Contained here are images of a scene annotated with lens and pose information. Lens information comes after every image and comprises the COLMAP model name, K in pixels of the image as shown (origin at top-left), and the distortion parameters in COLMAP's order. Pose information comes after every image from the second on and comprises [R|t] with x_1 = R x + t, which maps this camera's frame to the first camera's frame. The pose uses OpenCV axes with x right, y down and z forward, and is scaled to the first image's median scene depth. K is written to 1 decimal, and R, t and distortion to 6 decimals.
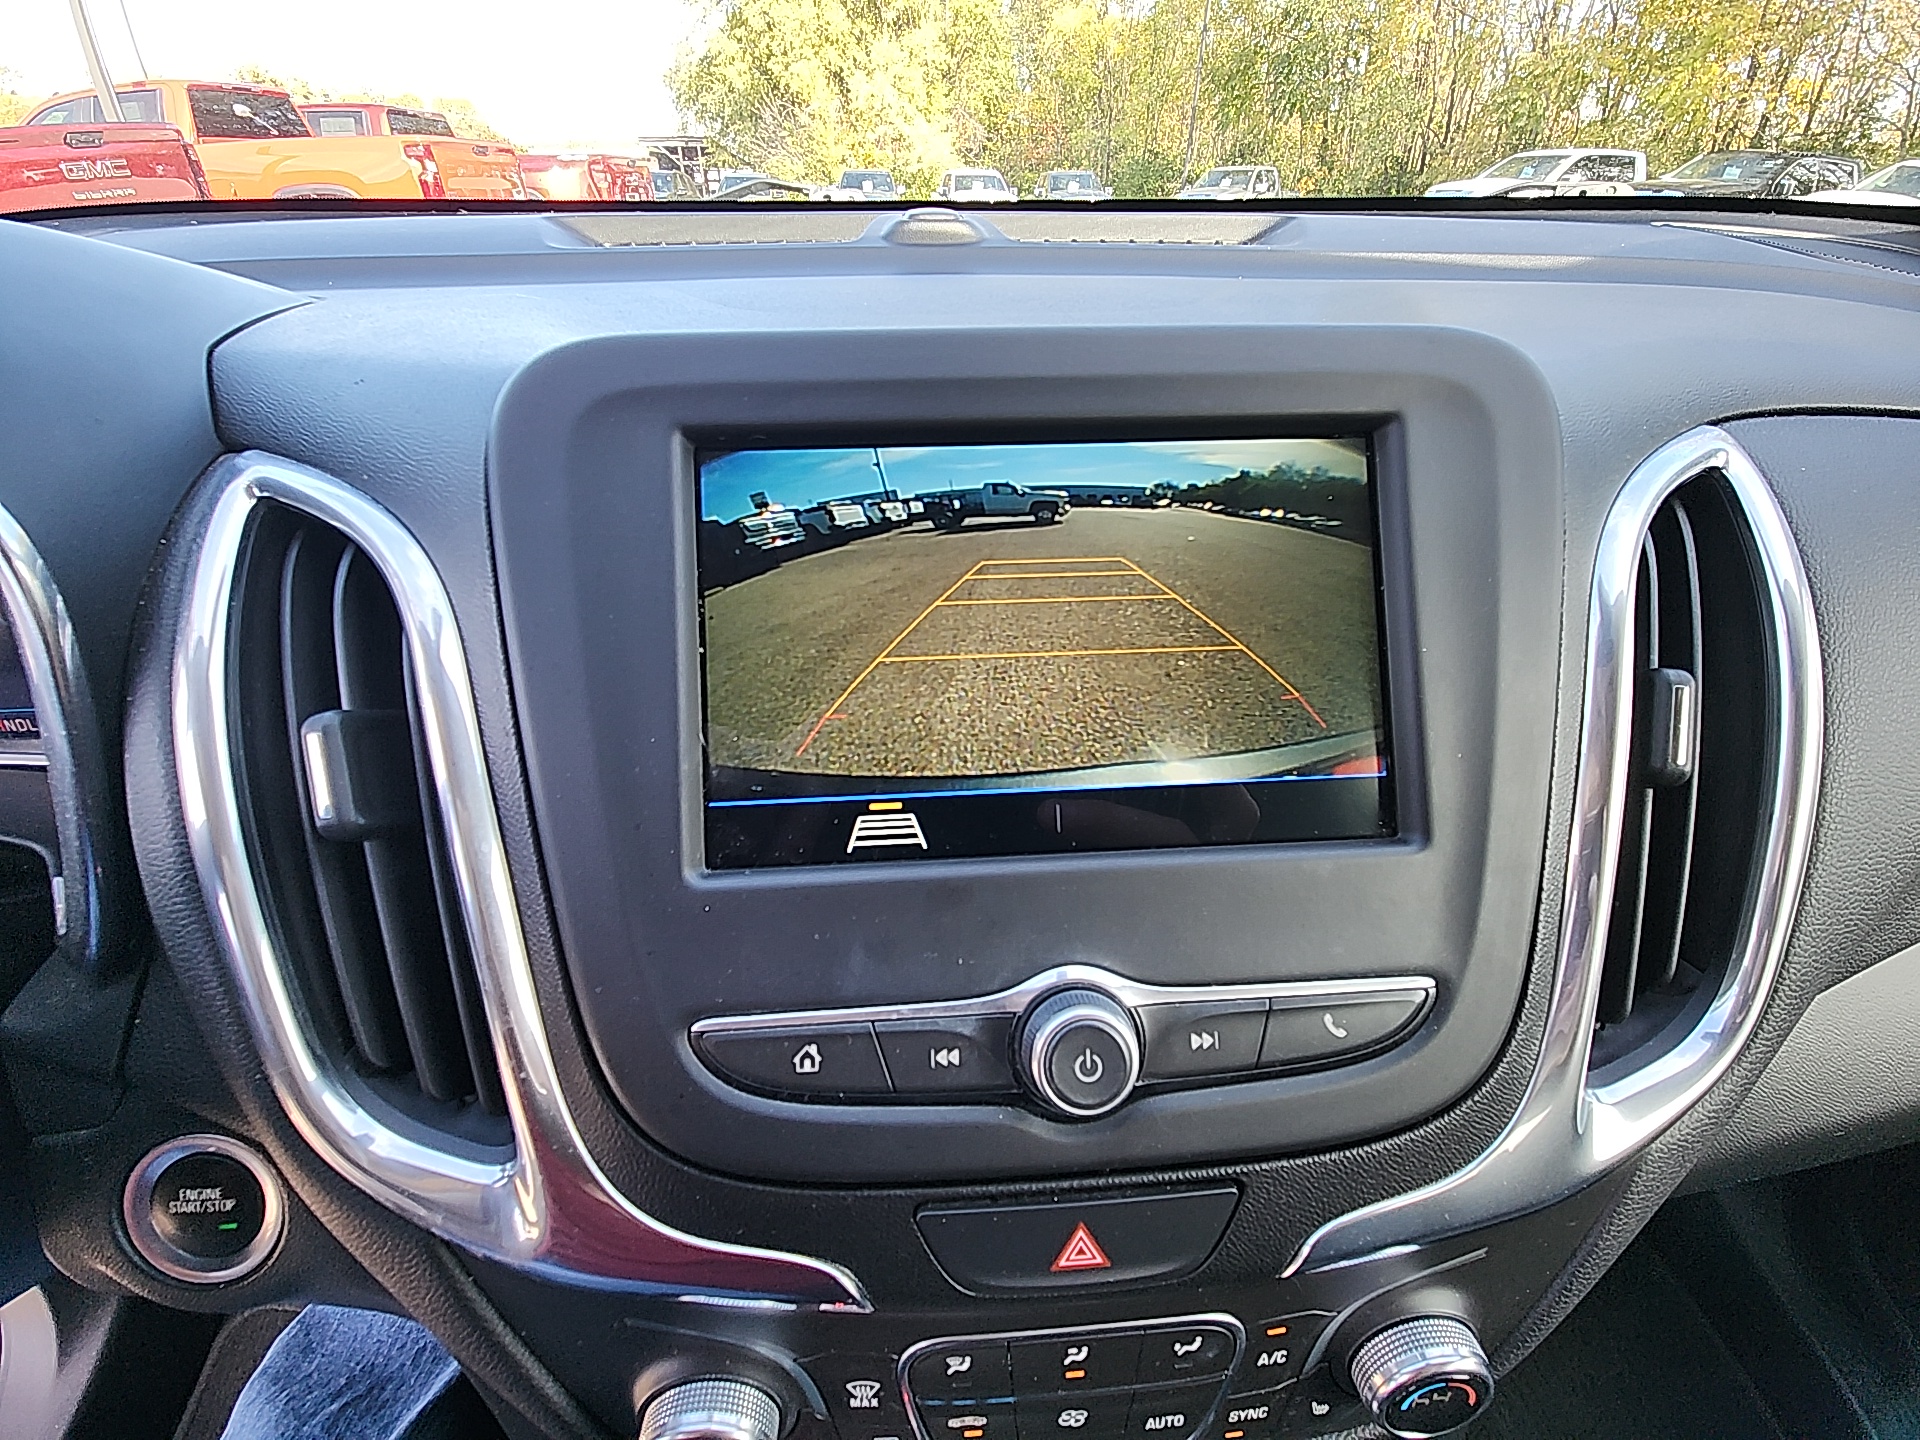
lens RADIAL K [[767.9, 0, 949.1], [0, 767.9, 710.6], [0, 0, 1]] dist [0.012673, -0.010146]
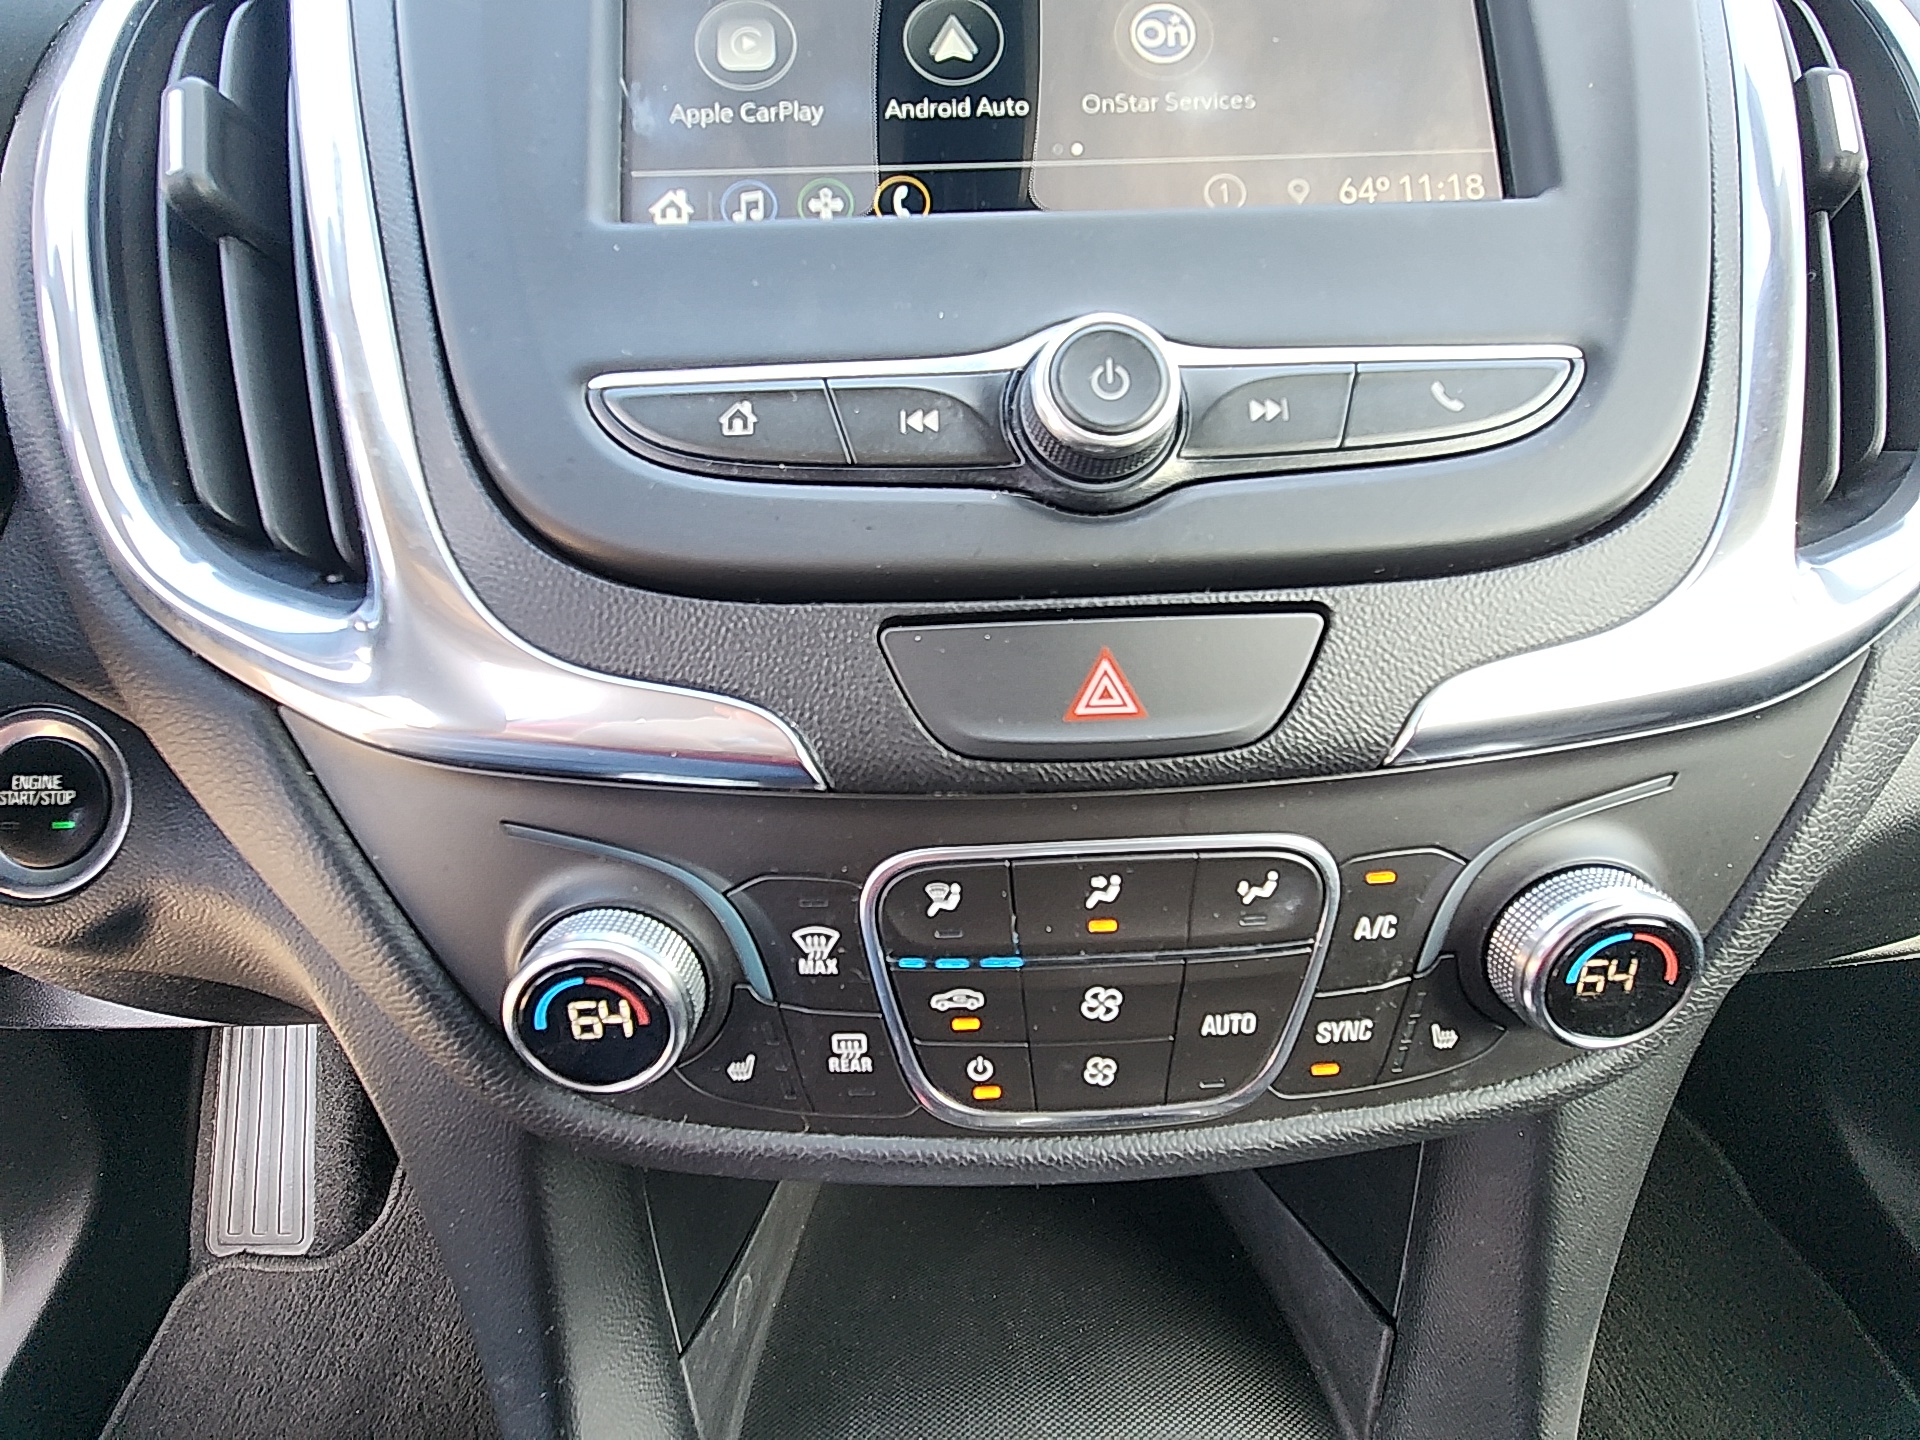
lens RADIAL K [[767.9, 0, 950.7], [0, 767.9, 718.0], [0, 0, 1]] dist [0.012673, -0.010146]
pose [[0.999073, -0.003800, -0.042874, 0.051129], [0.000422, 0.996913, -0.078515, 0.726110], [0.043040, 0.078424, 0.995991, 0.249346]]
